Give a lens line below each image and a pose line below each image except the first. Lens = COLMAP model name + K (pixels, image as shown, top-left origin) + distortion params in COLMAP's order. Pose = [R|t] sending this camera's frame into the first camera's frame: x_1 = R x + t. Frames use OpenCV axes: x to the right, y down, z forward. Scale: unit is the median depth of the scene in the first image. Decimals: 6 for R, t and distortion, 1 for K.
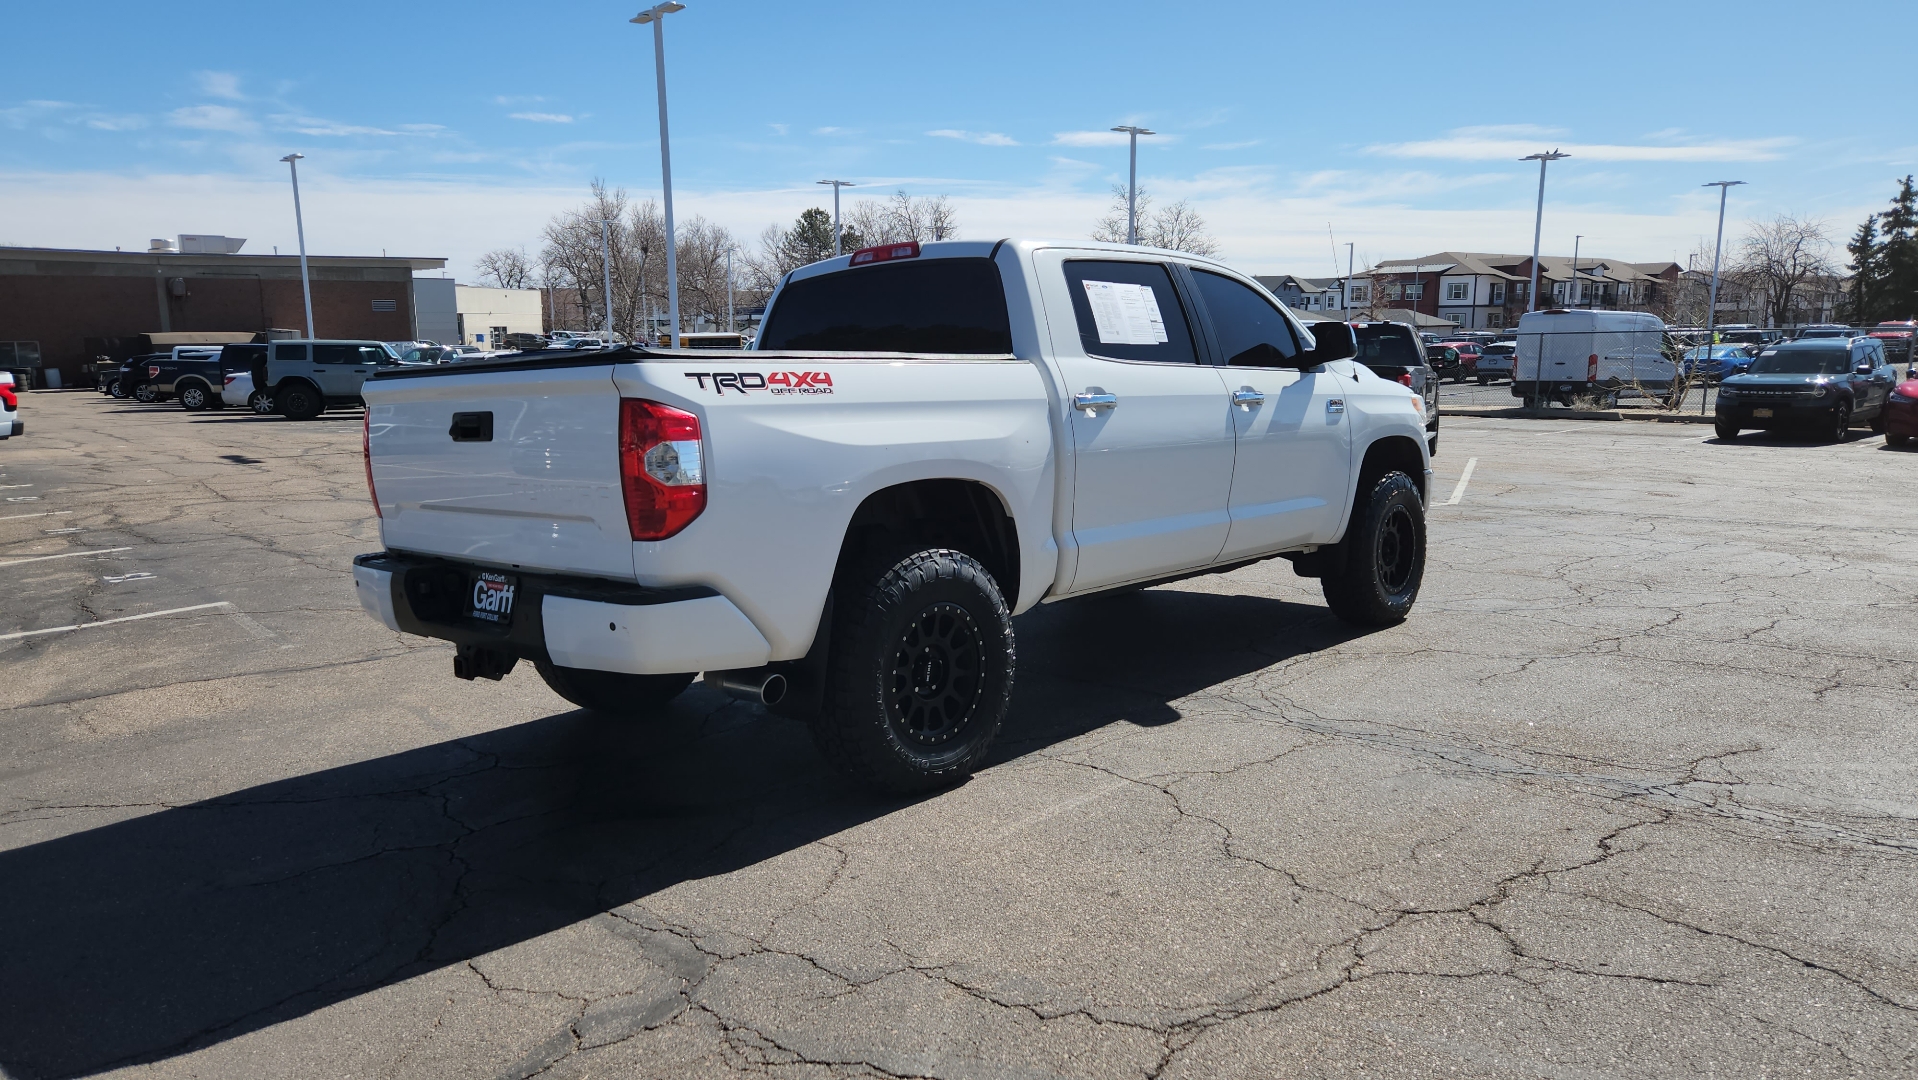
lens RADIAL K [[1269.6, 0, 932.3], [0, 1269.6, 552.3], [0, 0, 1]] dist [0.073749, -0.061157]
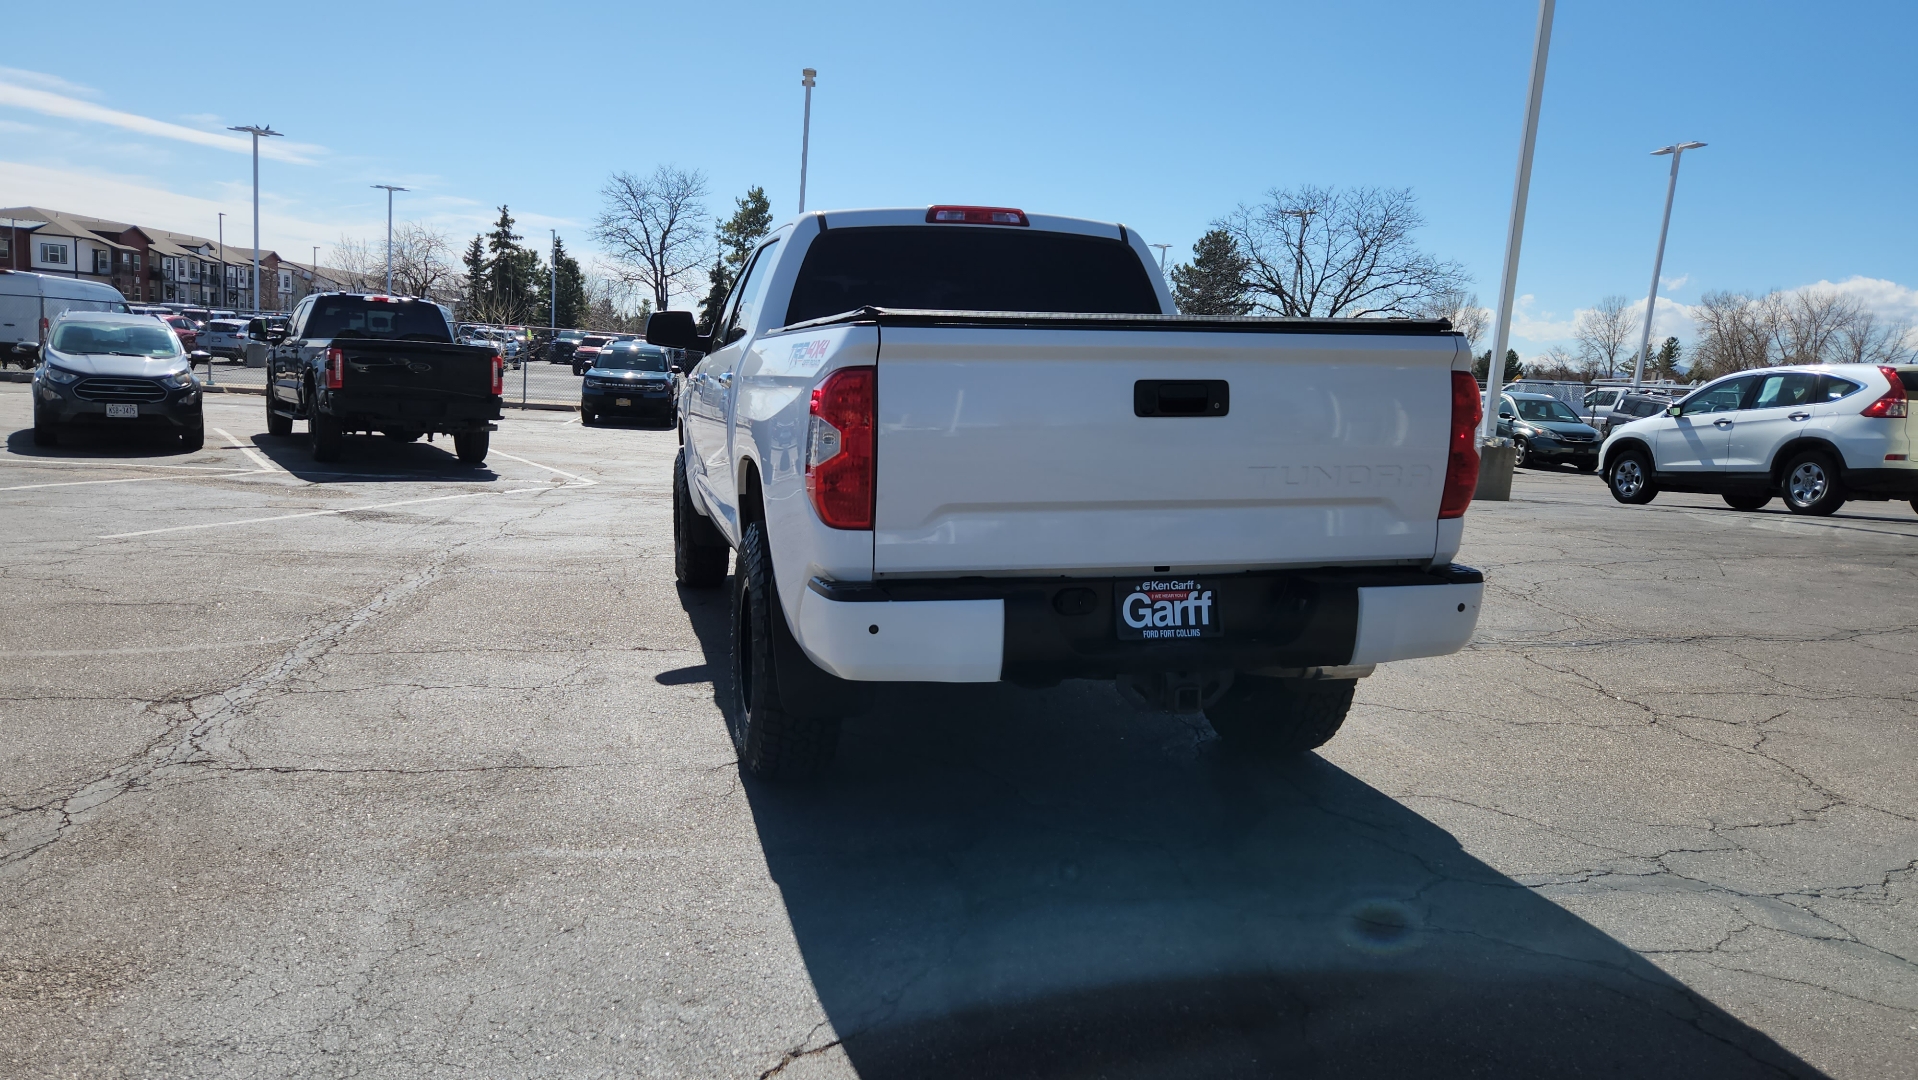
lens RADIAL K [[1260.2, 0, 928.6], [0, 1260.2, 550.4], [0, 0, 1]] dist [0.074168, -0.053627]
pose [[0.544666, -0.080971, 0.834735, -0.656590], [0.070759, 0.996216, 0.050464, -0.032162], [-0.835663, 0.031579, 0.548334, 0.413502]]
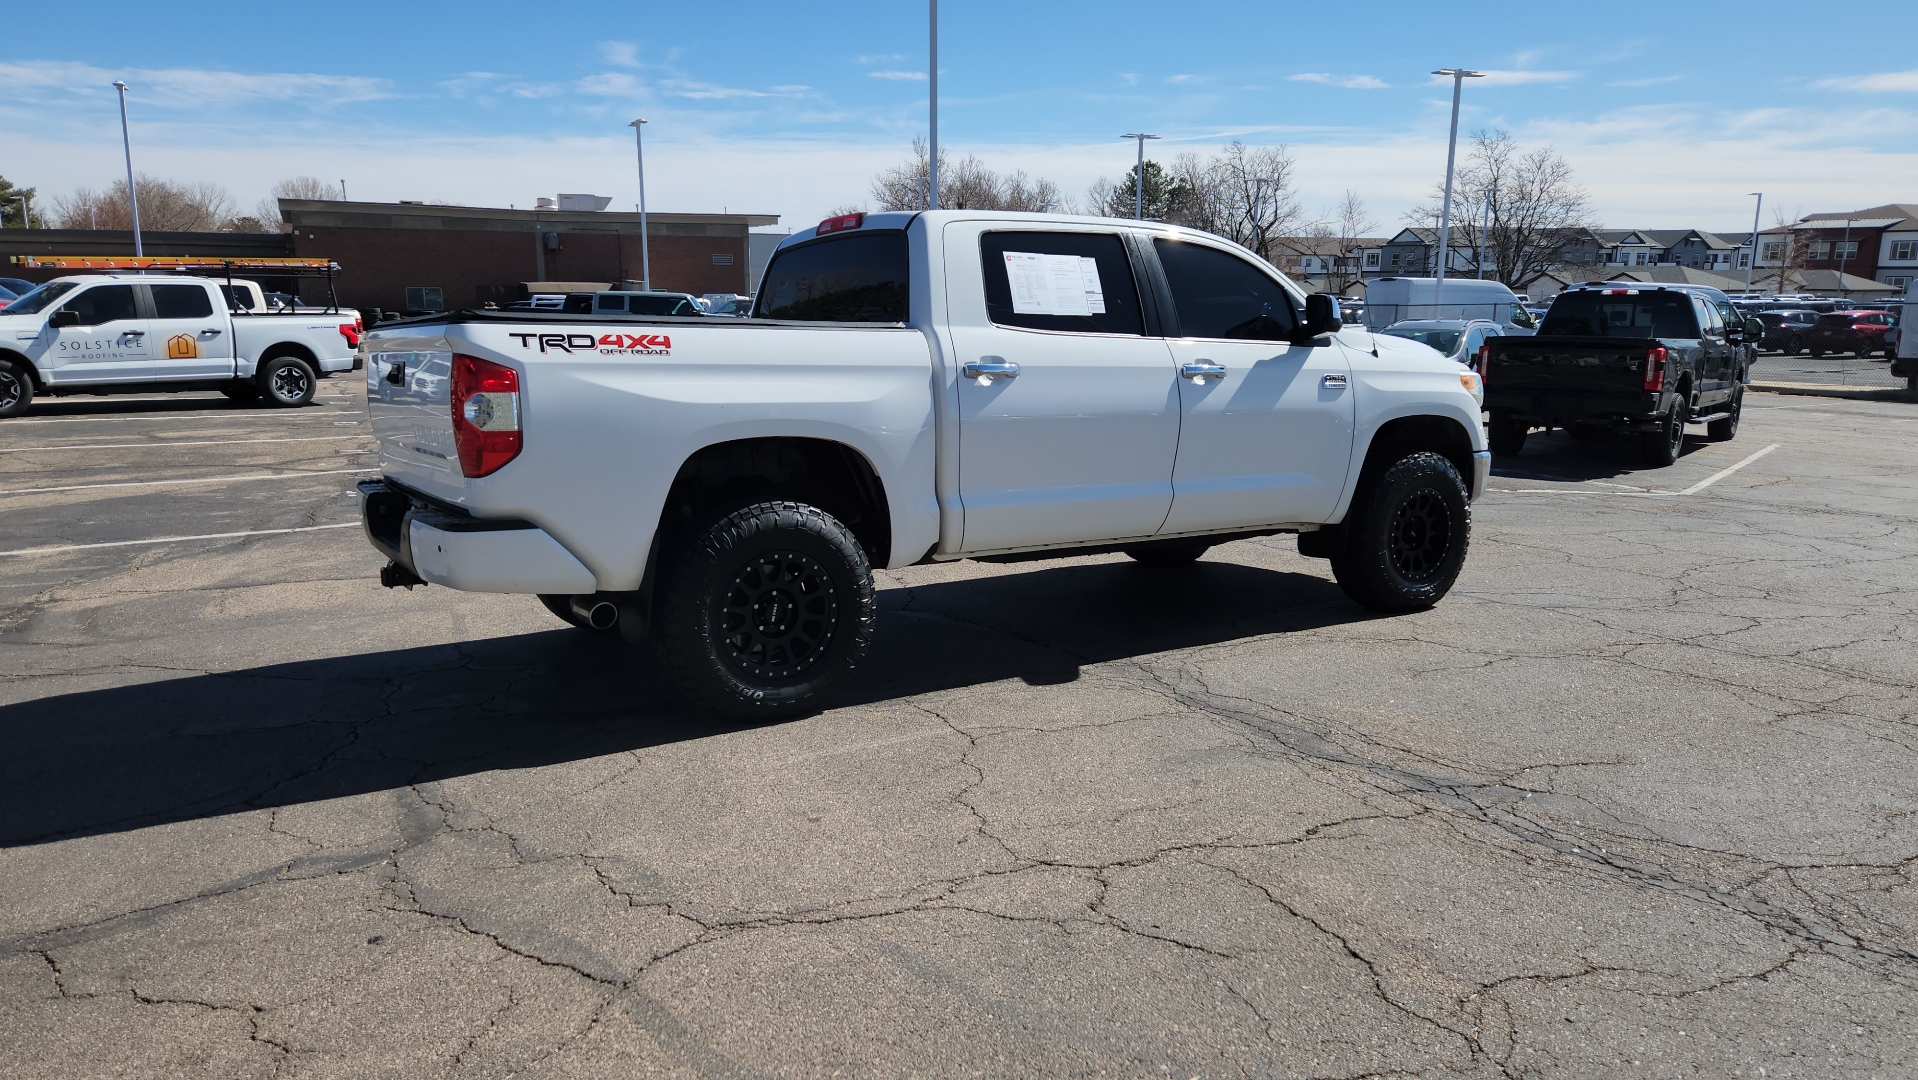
lens RADIAL K [[1269.6, 0, 932.3], [0, 1269.6, 552.3], [0, 0, 1]] dist [0.073749, -0.061157]
pose [[0.967294, 0.066666, -0.244740, 0.246226], [-0.058384, 0.997454, 0.040952, -0.006804], [0.246847, -0.025324, 0.968723, -0.016582]]
